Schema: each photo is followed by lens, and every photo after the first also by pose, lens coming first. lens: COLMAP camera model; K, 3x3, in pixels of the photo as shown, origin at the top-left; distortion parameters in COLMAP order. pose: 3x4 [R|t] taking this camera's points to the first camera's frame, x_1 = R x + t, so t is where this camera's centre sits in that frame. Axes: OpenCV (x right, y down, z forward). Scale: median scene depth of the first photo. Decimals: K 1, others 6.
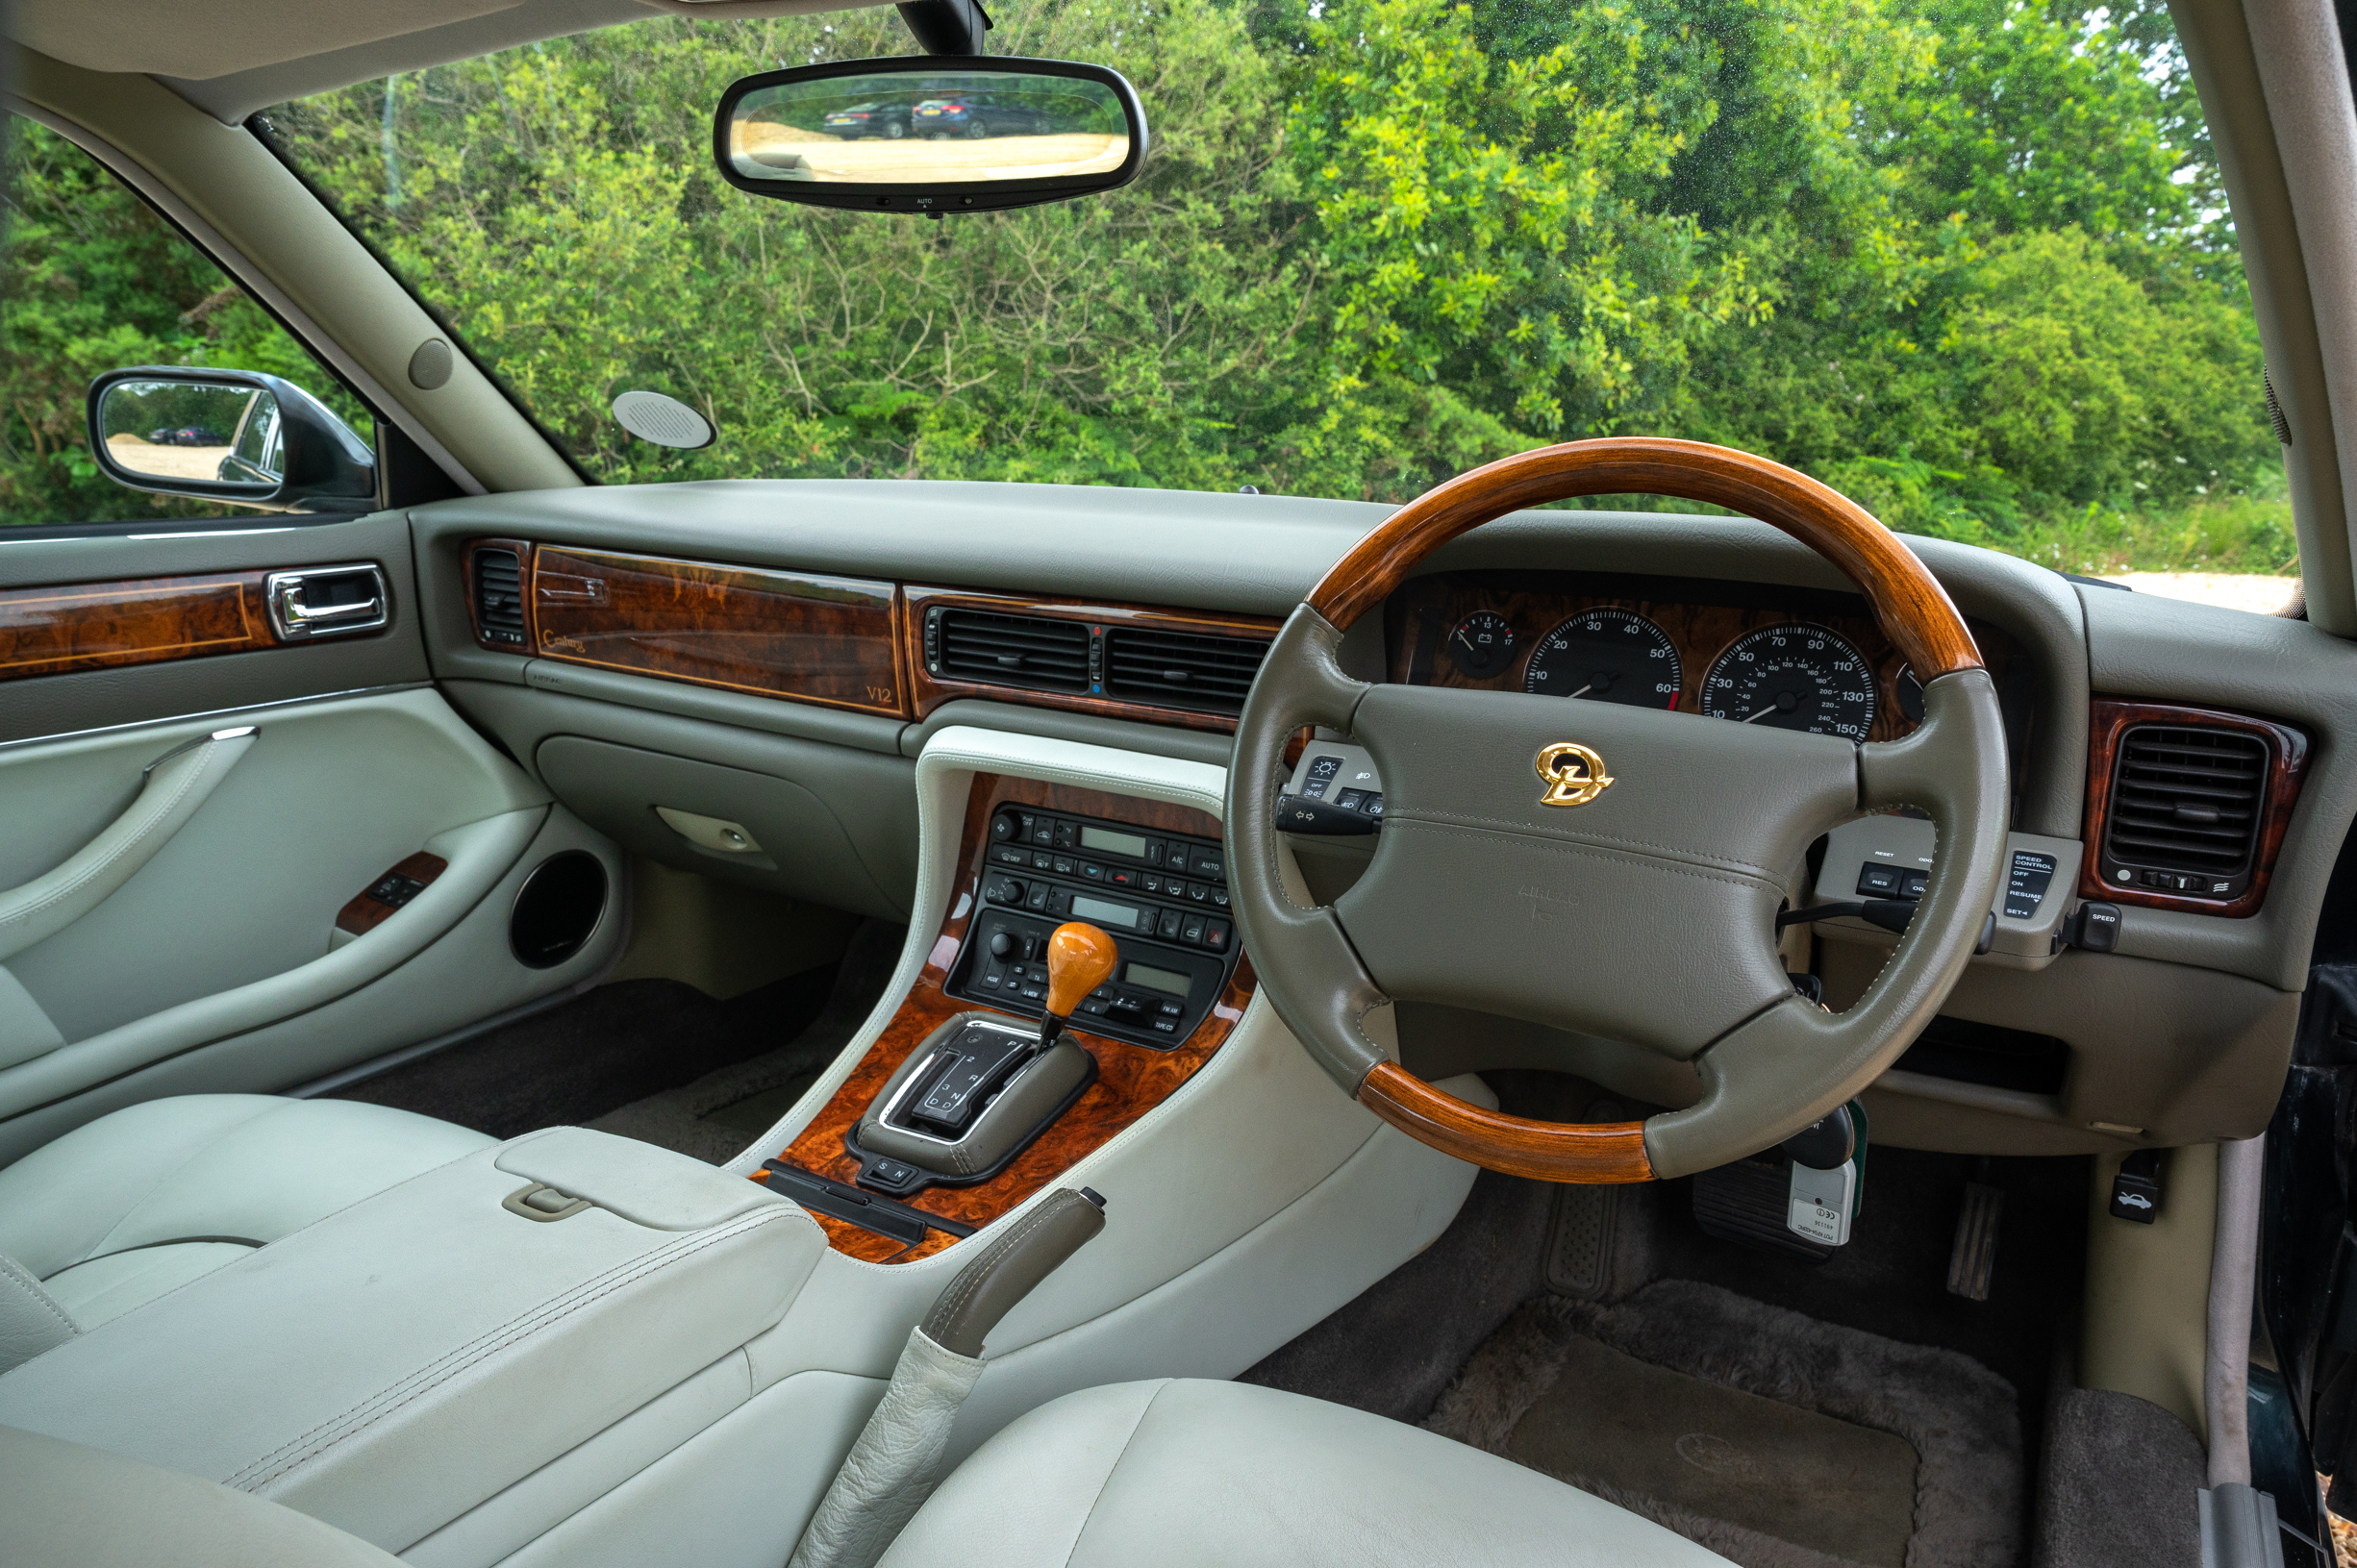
lens RADIAL K [[1556.0, 0, 1173.6], [0, 1556.0, 784.8], [0, 0, 1]] dist [-0.004303, 0.001174]
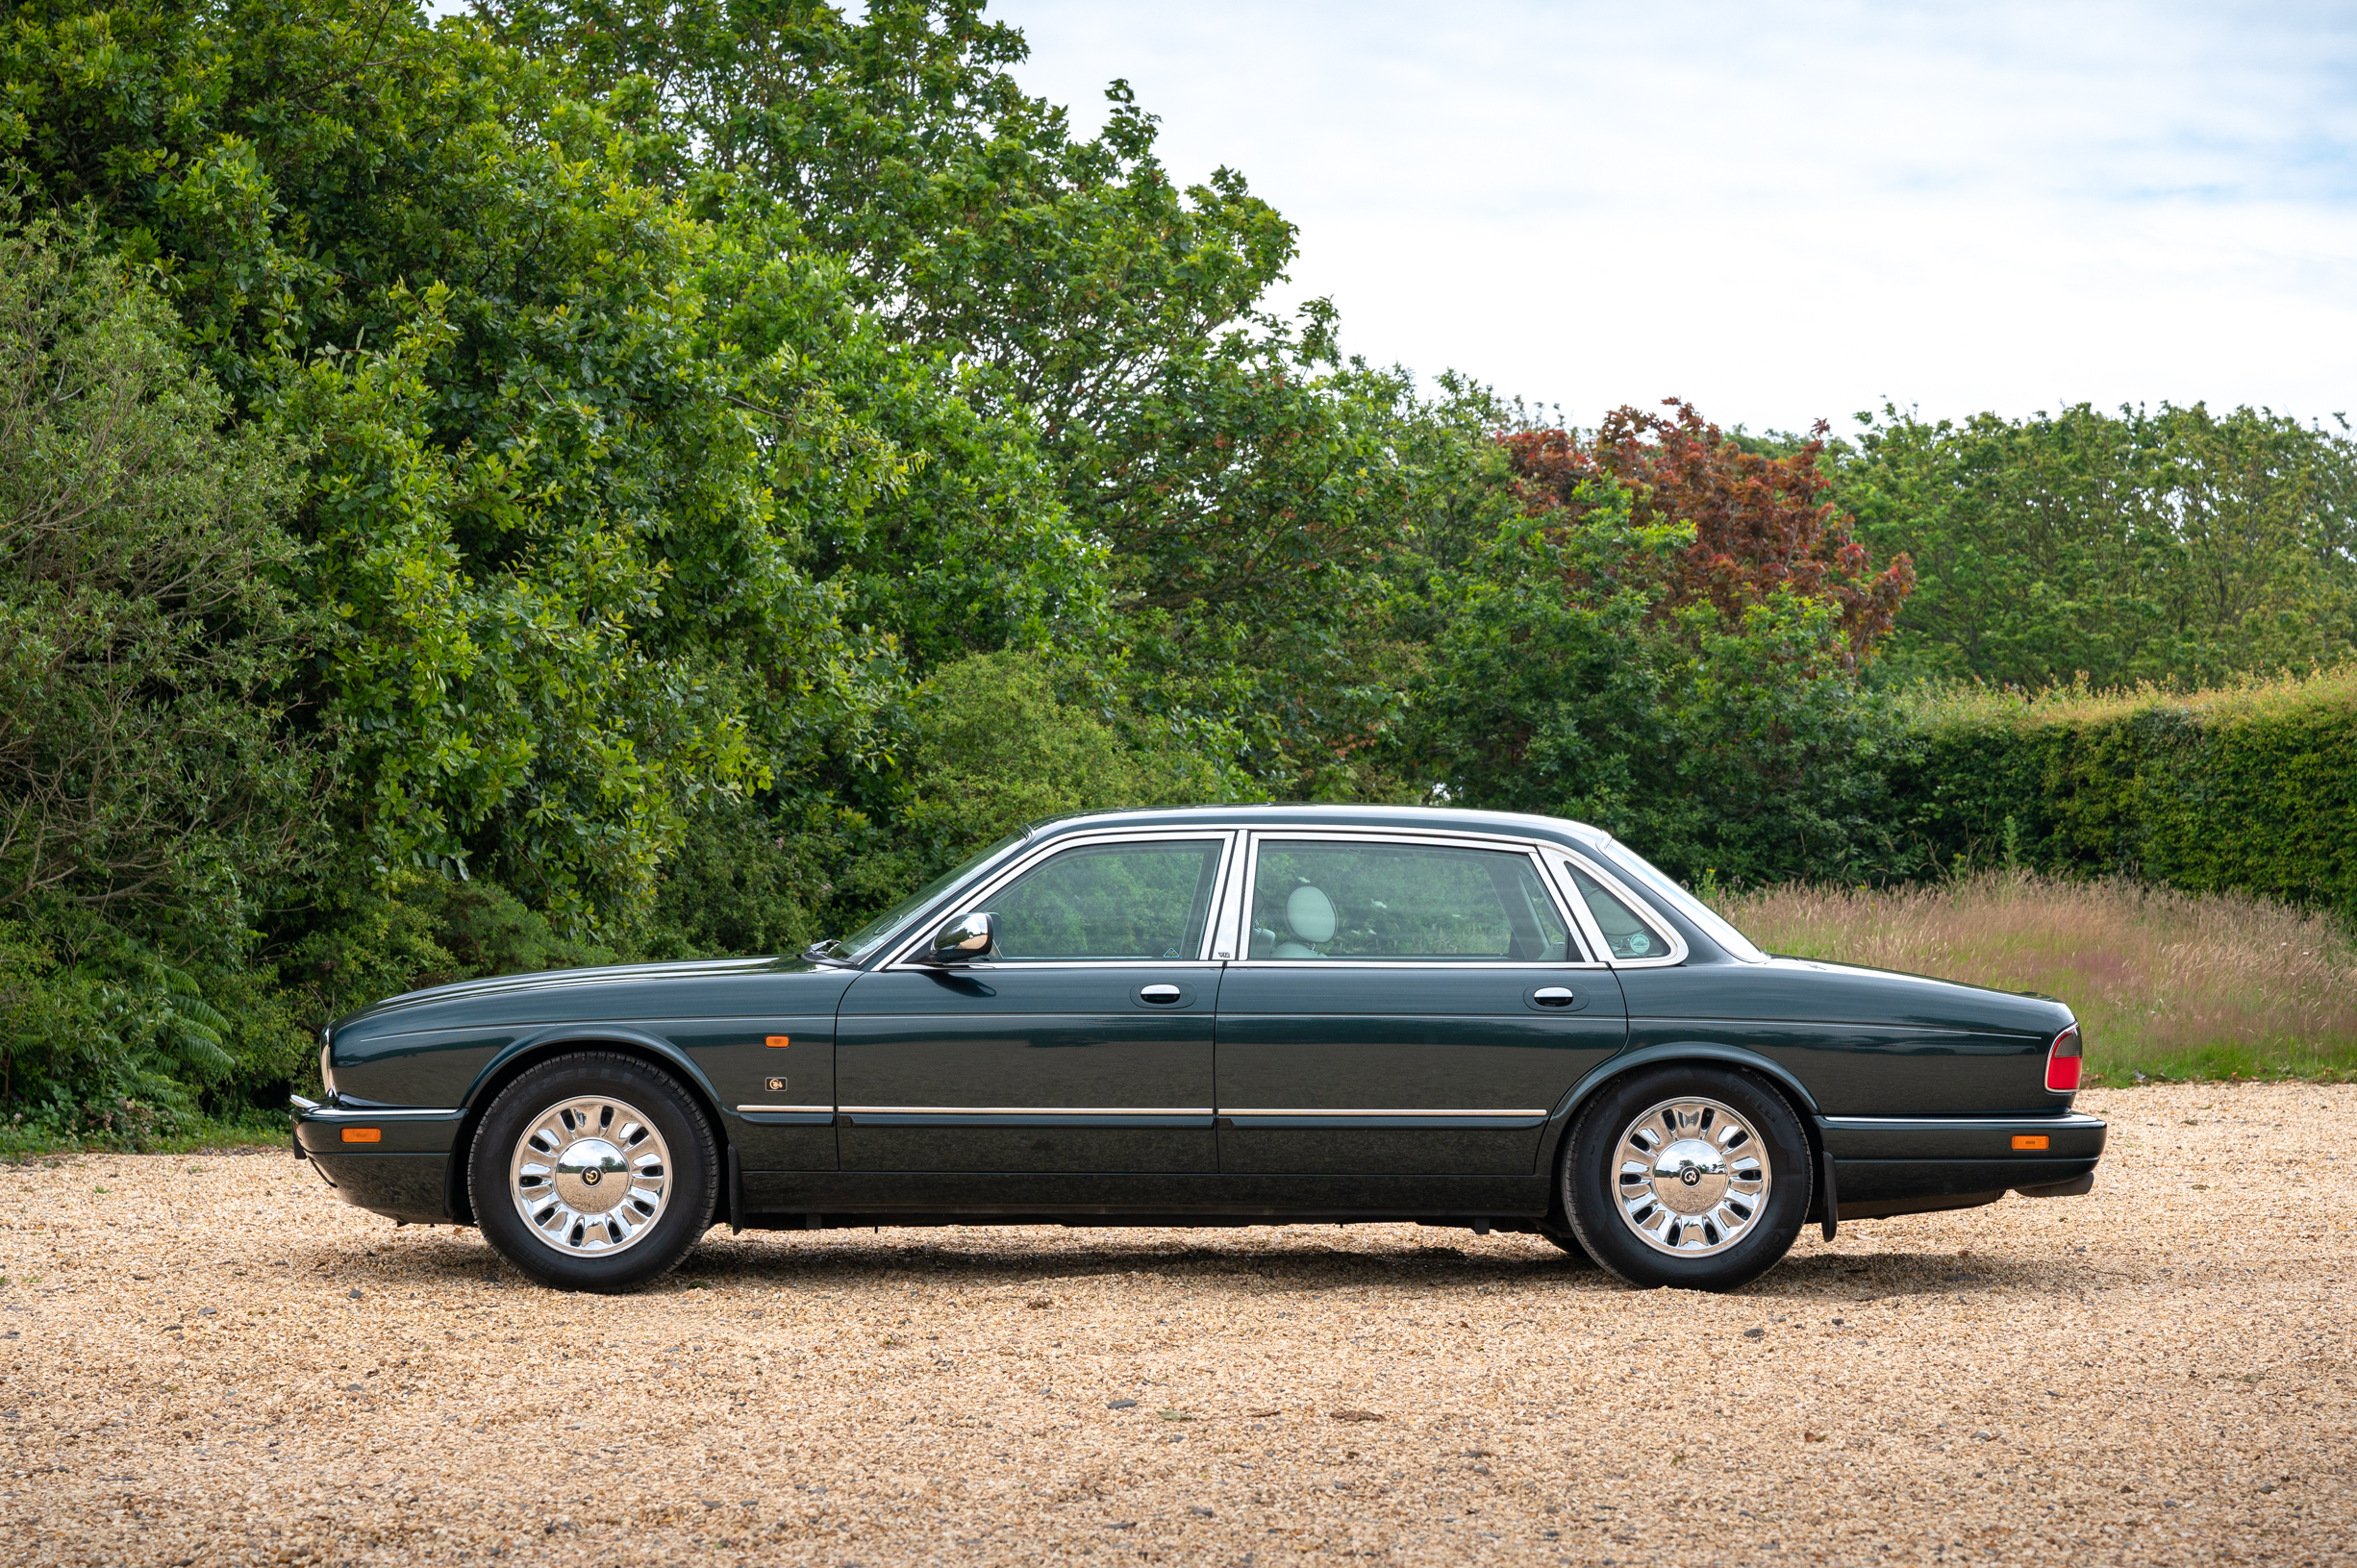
lens RADIAL K [[4608.9, 0, 1163.9], [0, 4608.9, 789.3], [0, 0, 1]] dist [0.024335, 0.000000]
pose [[0.800629, 0.007132, 0.599118, -0.705516], [0.147087, 0.966991, -0.208071, 0.169014], [-0.580826, 0.254710, 0.773152, -0.734402]]
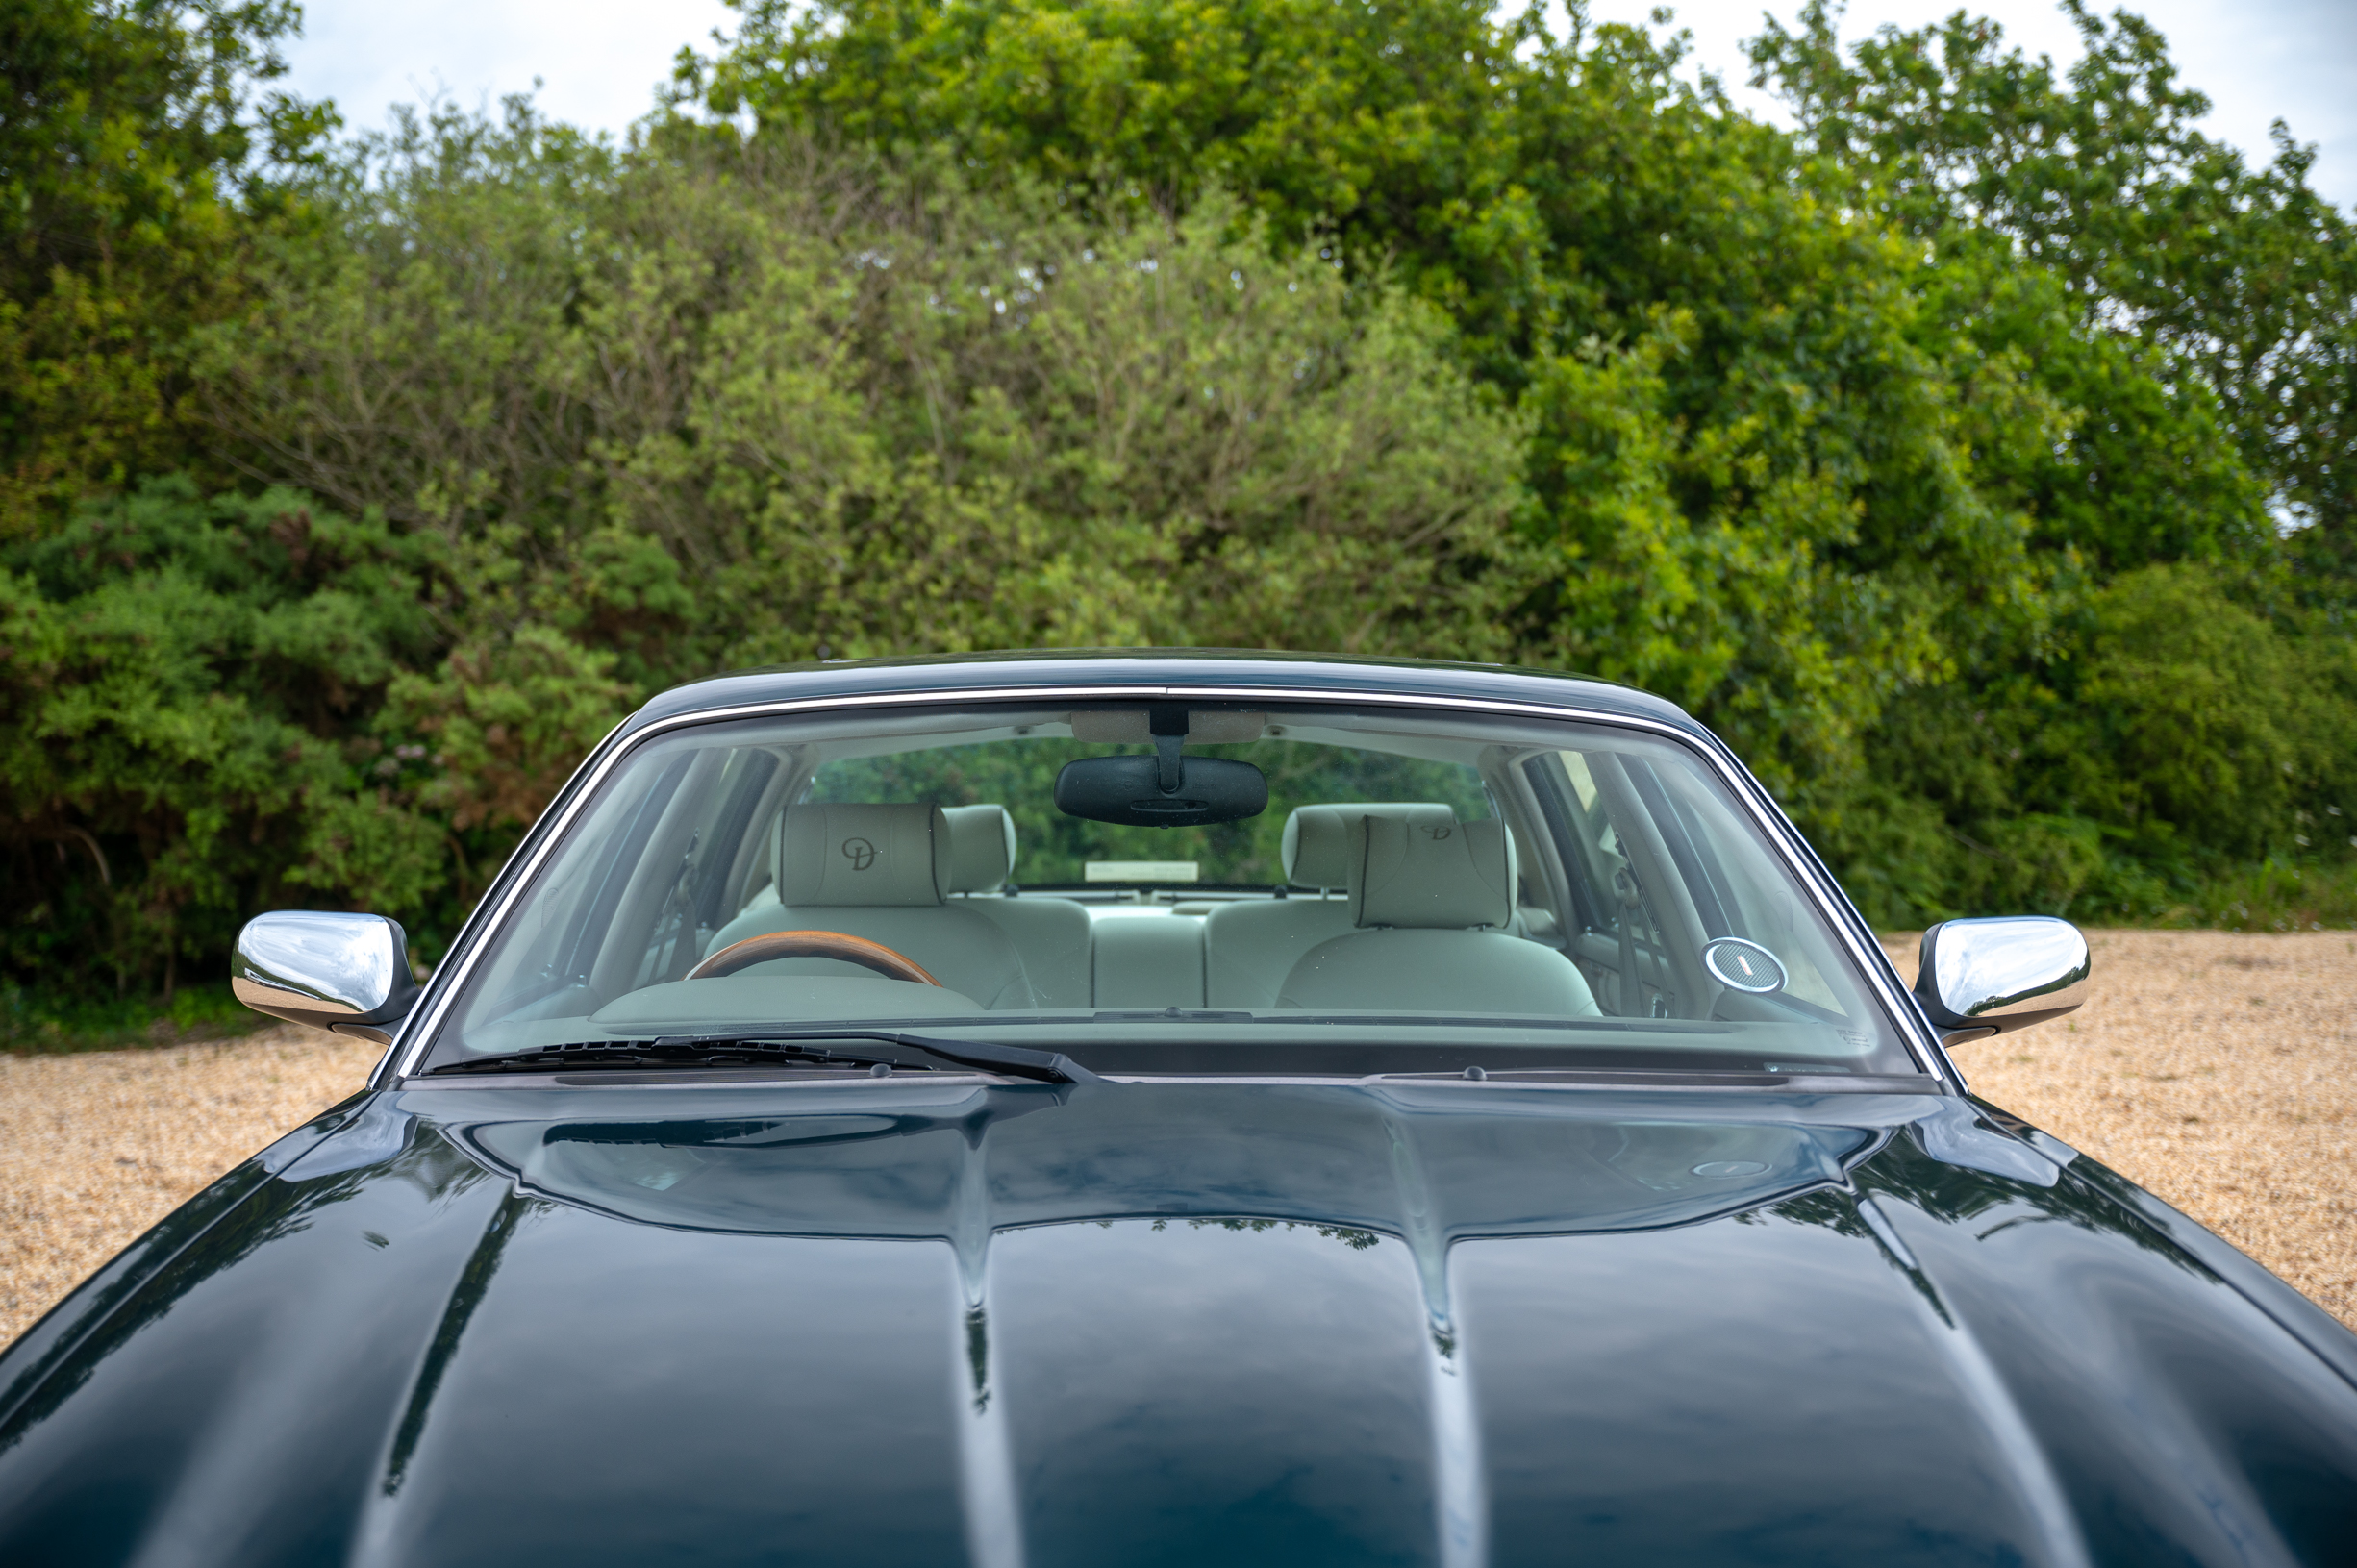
lens RADIAL K [[2691.1, 0, 1164.2], [0, 2691.1, 786.4], [0, 0, 1]] dist [0.011050, 0.000000]
pose [[0.977709, -0.023085, 0.208690, -0.383444], [0.069056, 0.973996, -0.215783, 0.077647], [-0.198282, 0.225384, 0.953880, -0.408507]]
